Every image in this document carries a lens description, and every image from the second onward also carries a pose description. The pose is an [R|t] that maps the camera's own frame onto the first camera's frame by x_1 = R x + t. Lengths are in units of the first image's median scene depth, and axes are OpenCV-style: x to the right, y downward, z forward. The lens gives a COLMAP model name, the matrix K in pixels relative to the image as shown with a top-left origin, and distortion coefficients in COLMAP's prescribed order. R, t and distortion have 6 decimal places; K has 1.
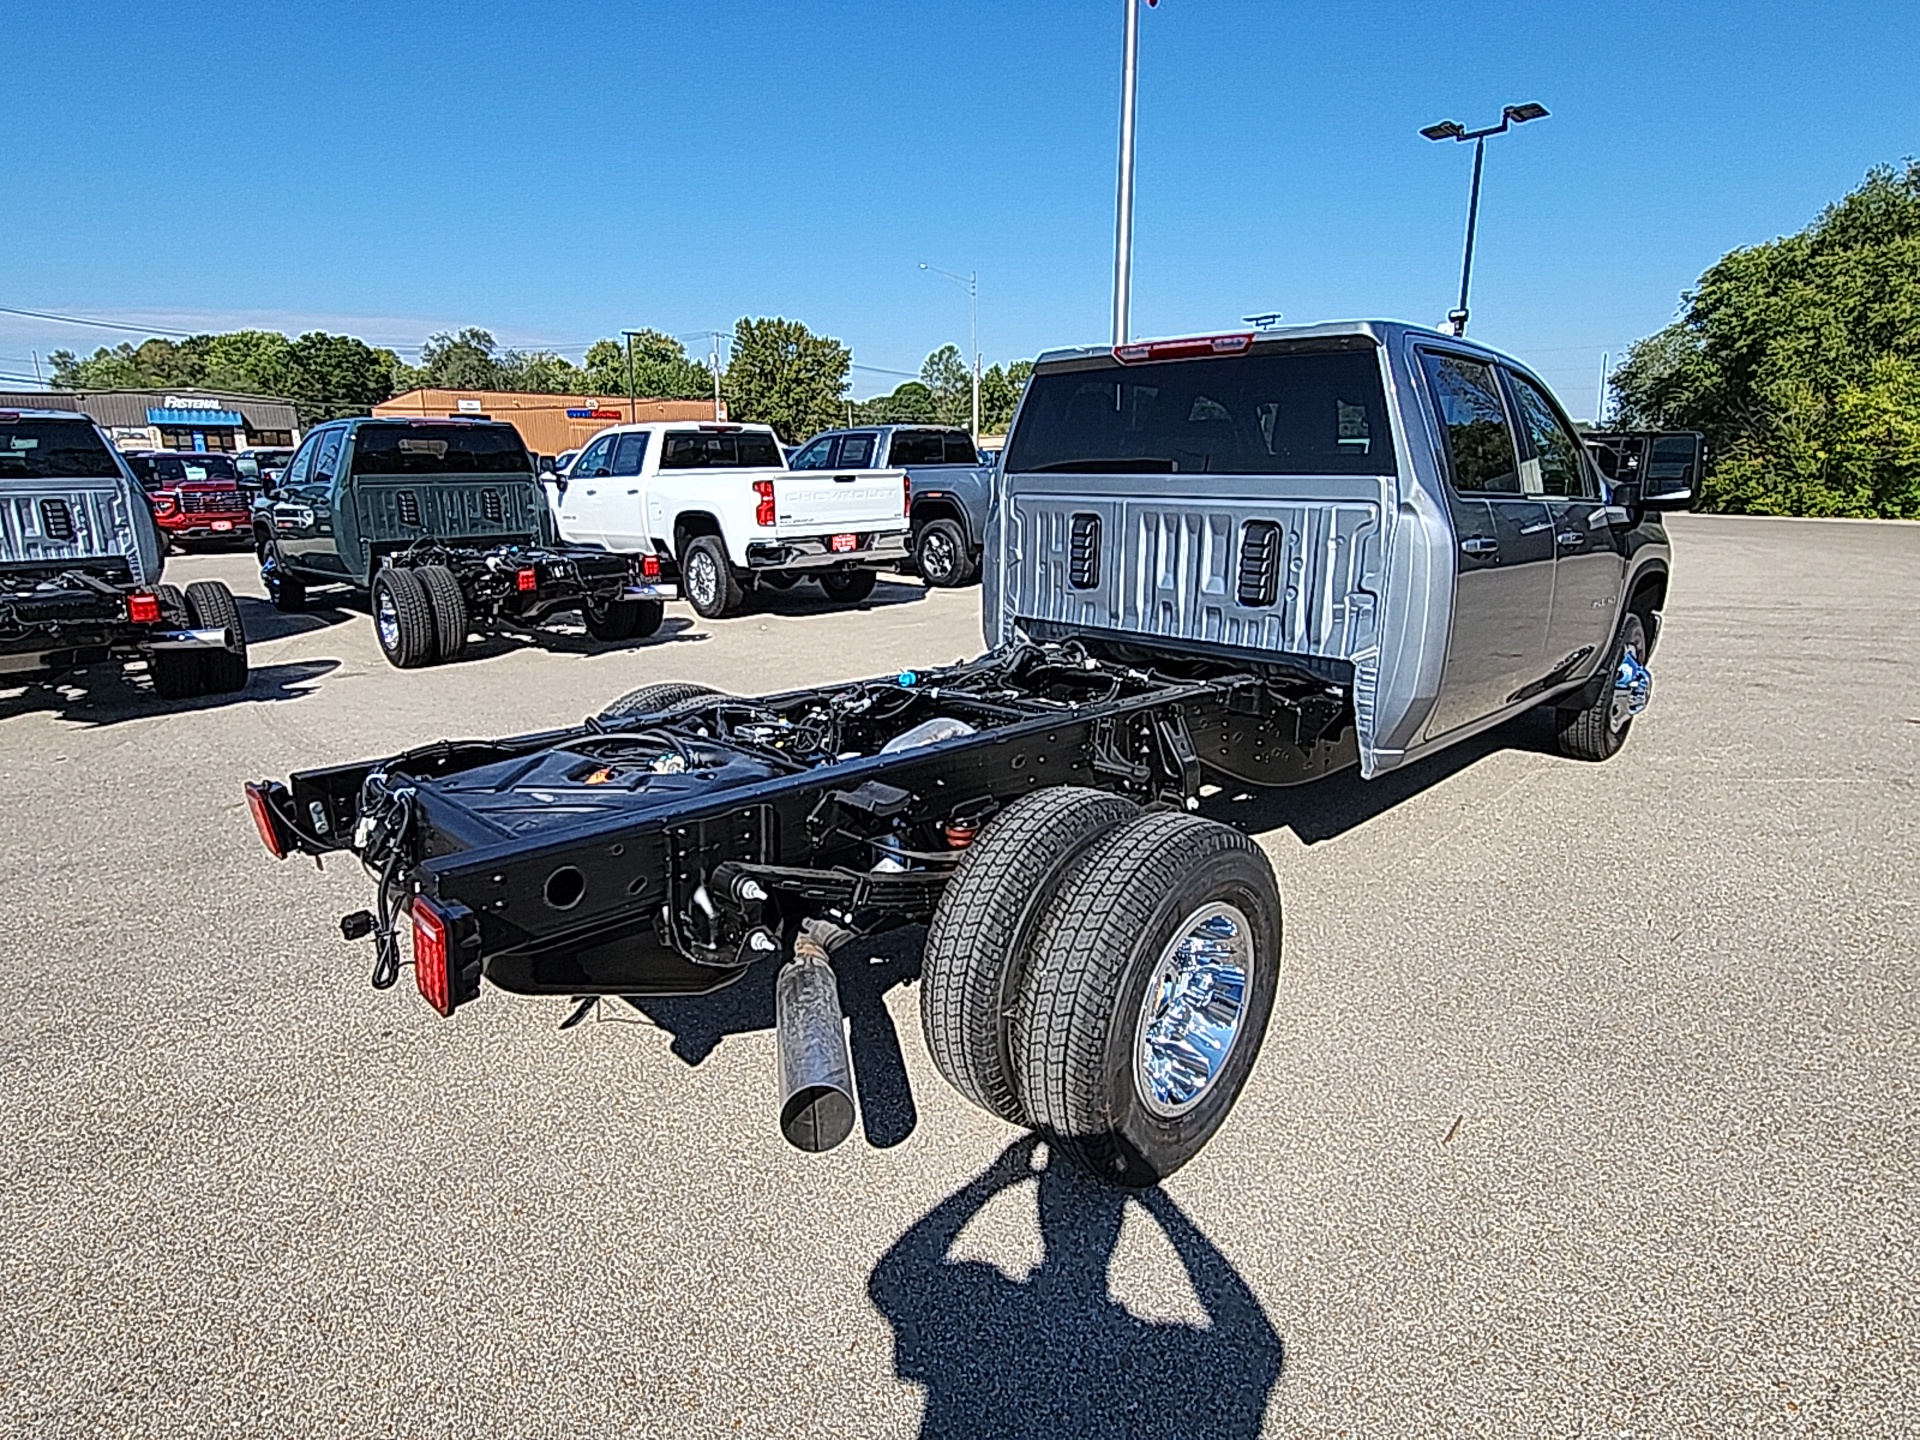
lens RADIAL K [[1012.4, 0, 939.5], [0, 1012.4, 701.8], [0, 0, 1]] dist [-0.001253, 0.001094]
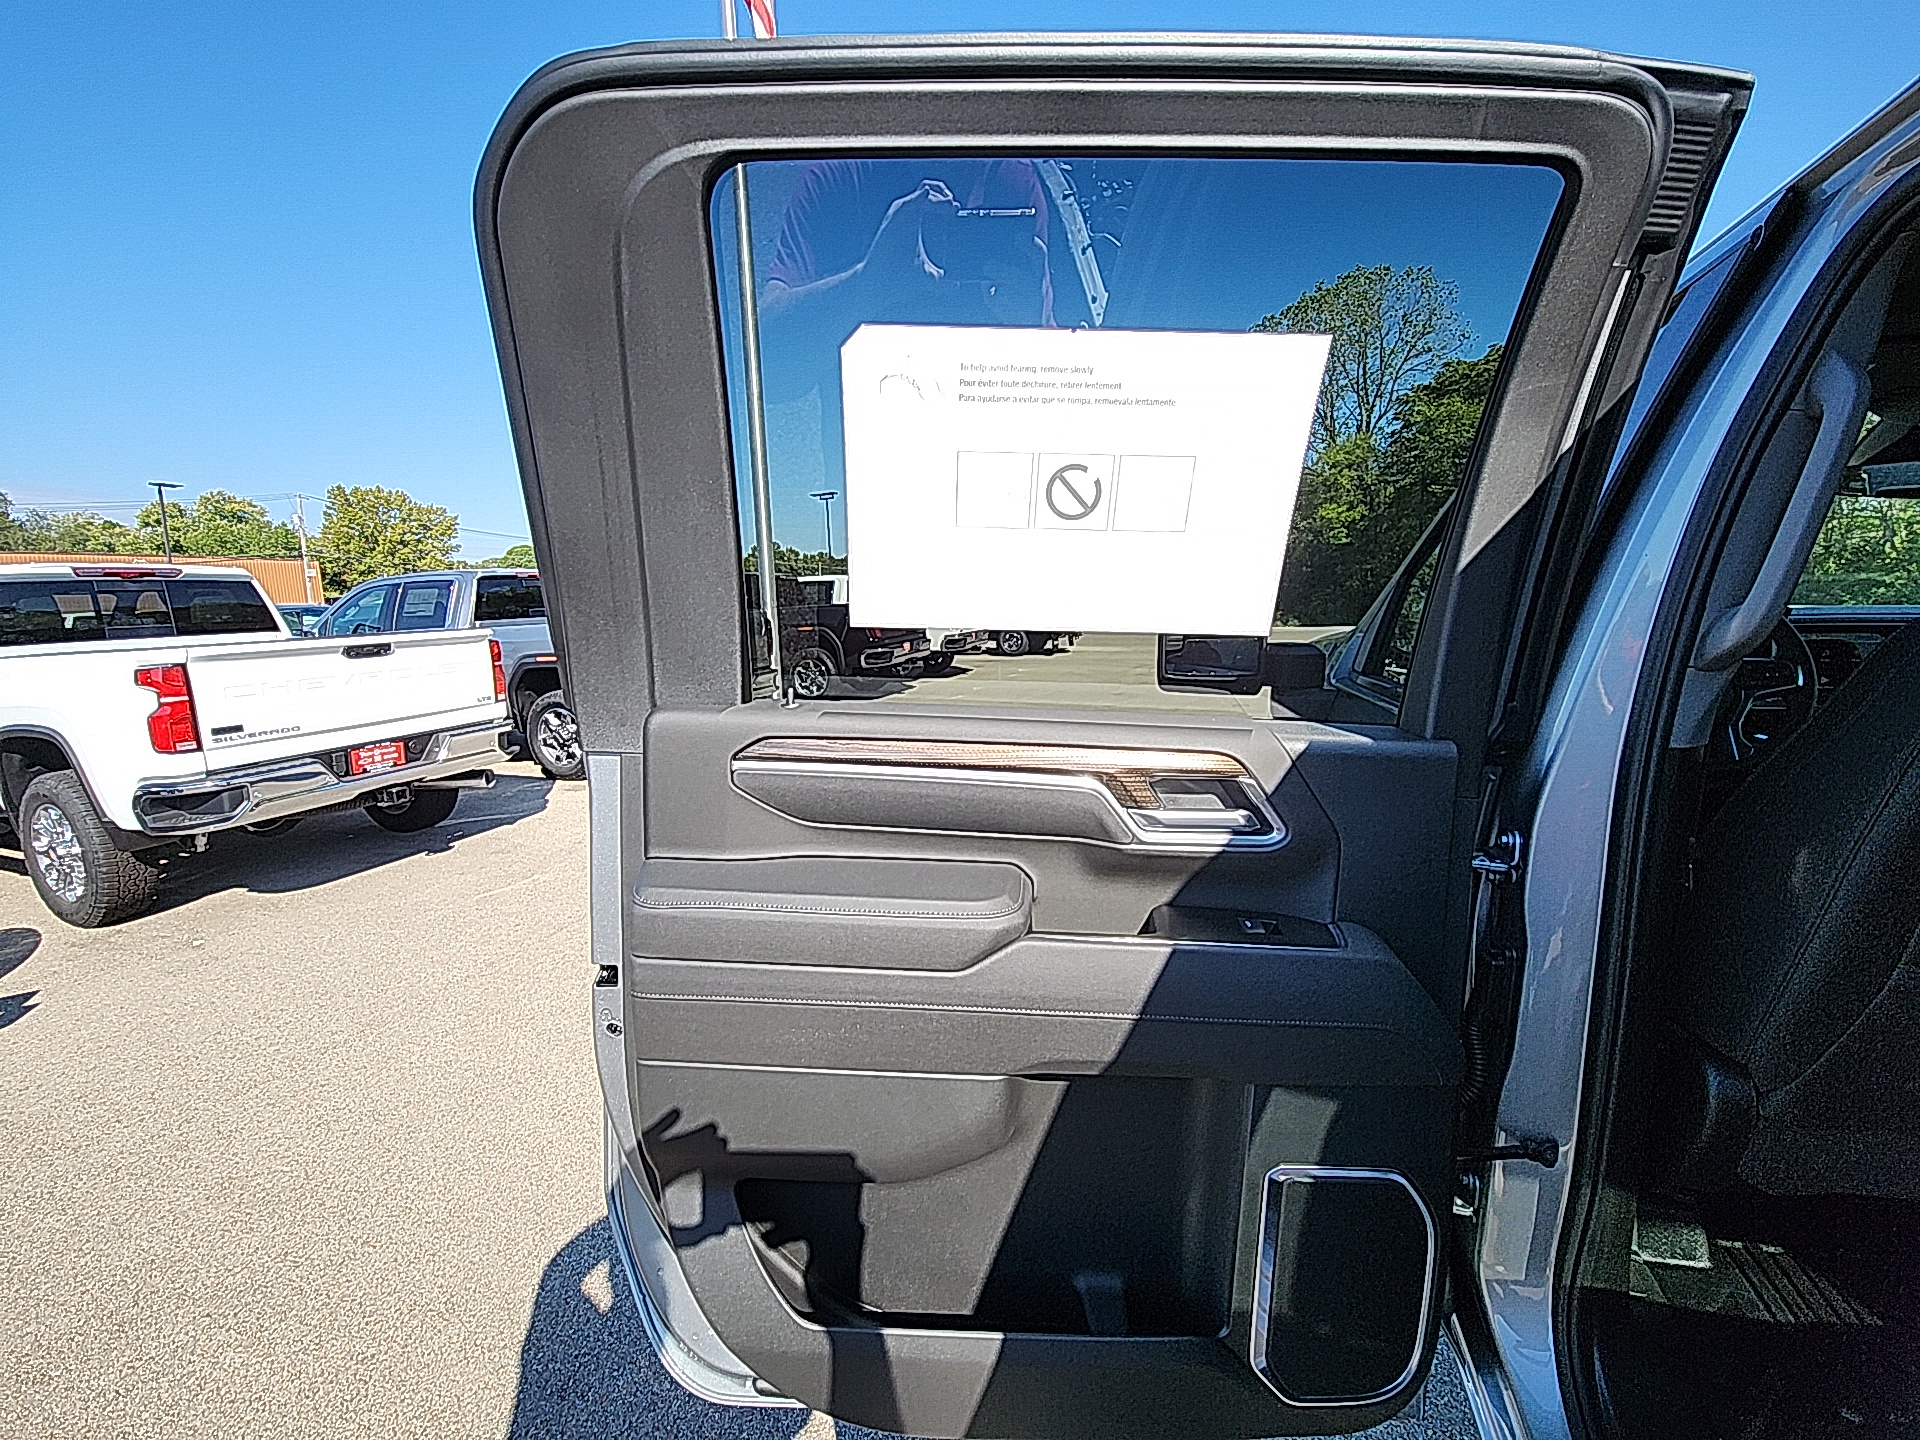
lens RADIAL K [[775.7, 0, 950.6], [0, 775.7, 696.2], [0, 0, 1]] dist [0.009563, -0.008079]
pose [[0.892224, -0.080673, 0.444329, 0.003324], [0.131681, 0.987632, -0.085102, -0.089105], [-0.431968, 0.134440, 0.891812, 0.365789]]
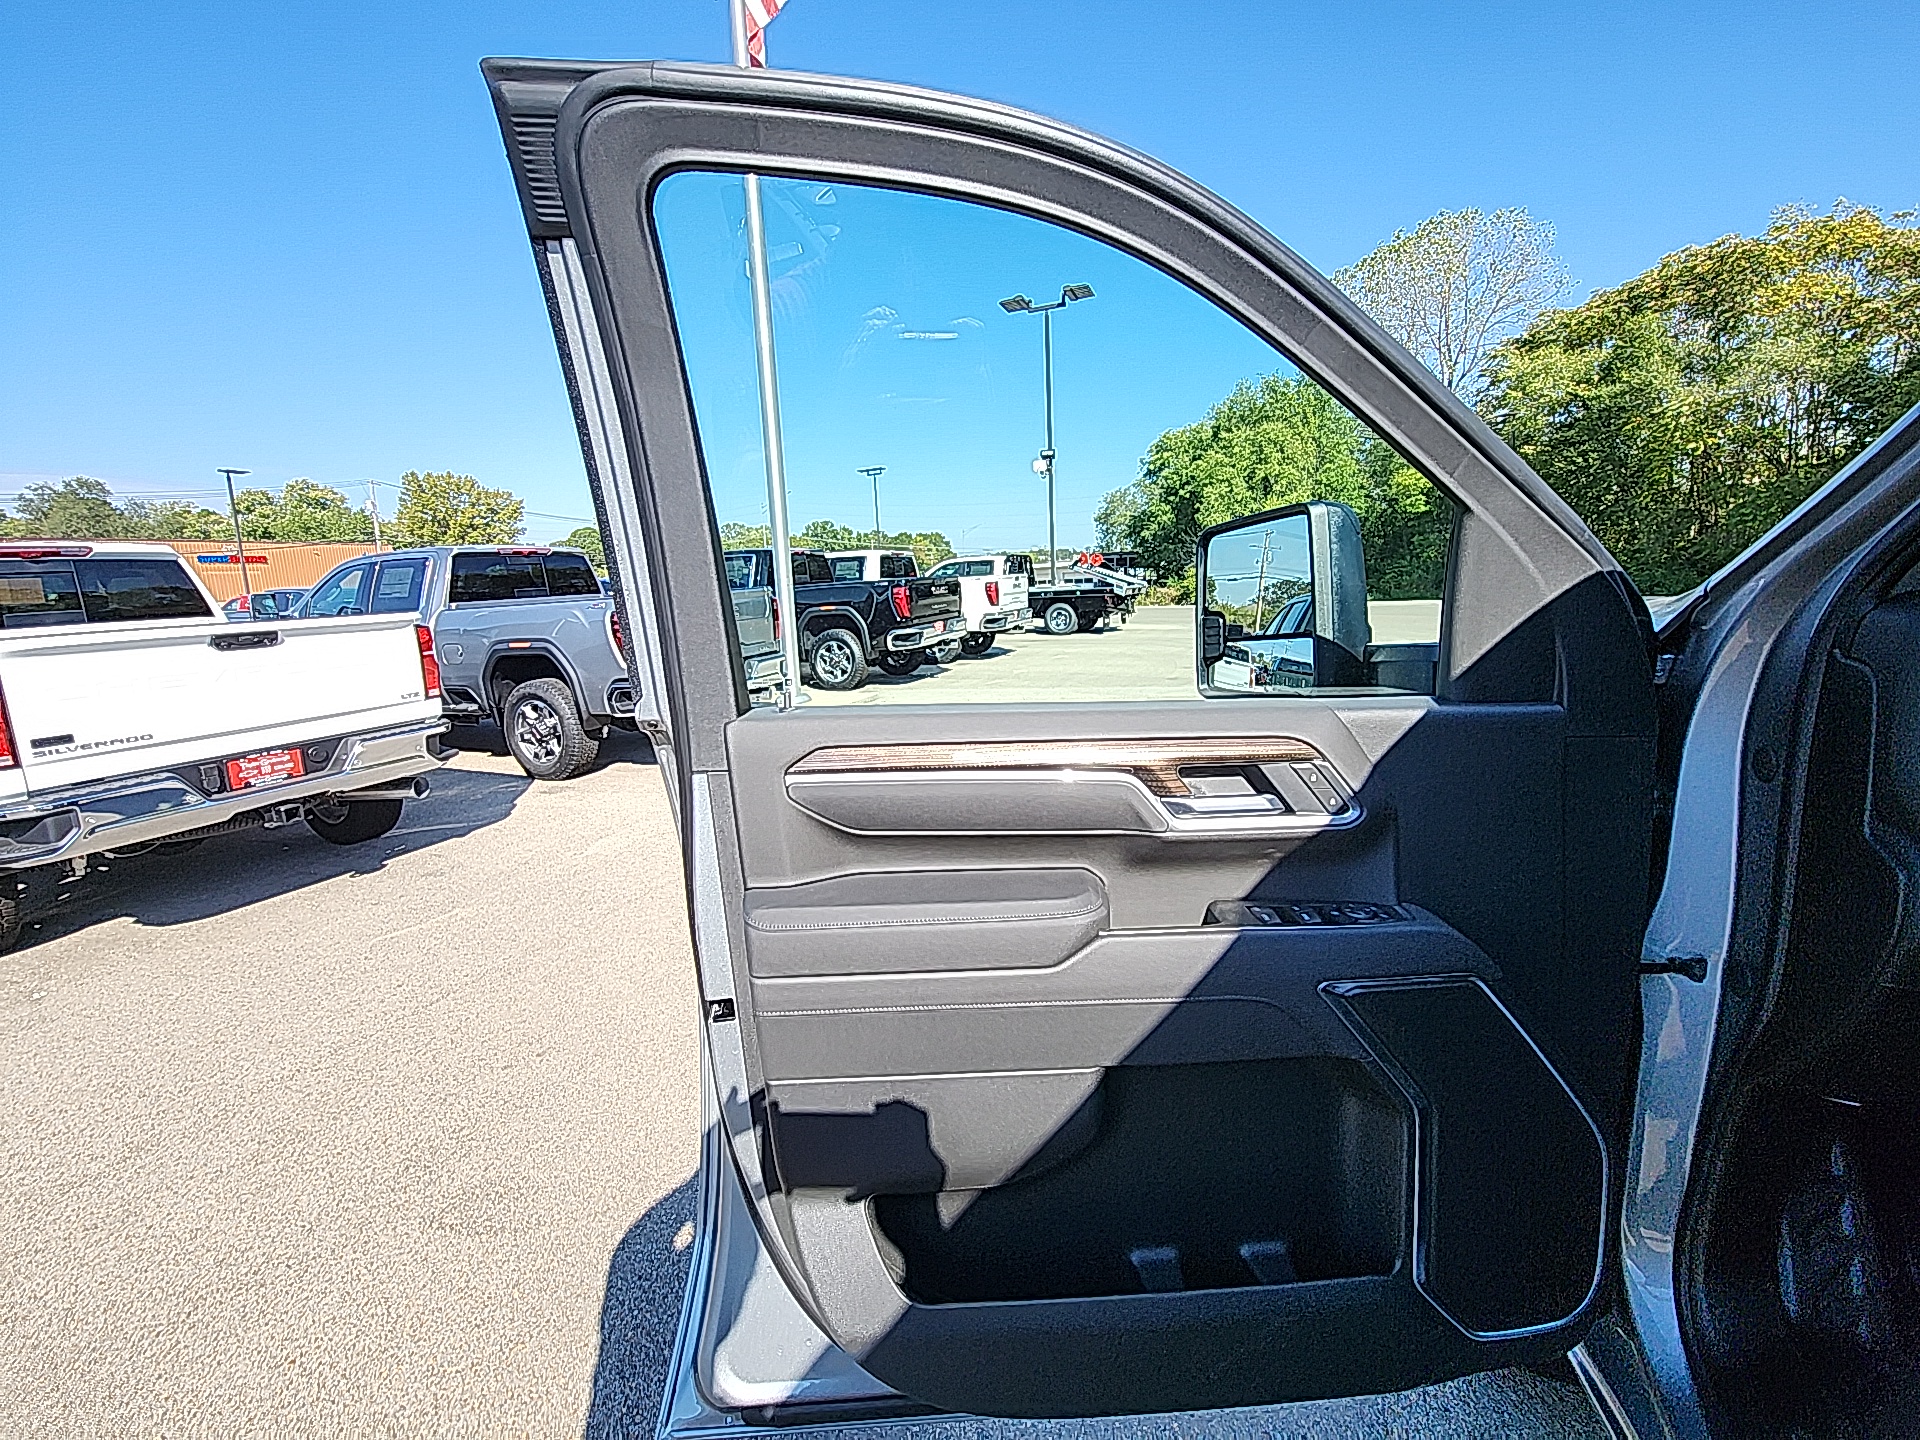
lens RADIAL K [[775.7, 0, 945.1], [0, 775.7, 701.6], [0, 0, 1]] dist [0.009563, -0.008079]
pose [[0.922883, -0.094782, 0.373233, 0.057215], [0.125757, 0.990277, -0.059476, -0.101581], [-0.363967, 0.101826, 0.925829, 0.429844]]
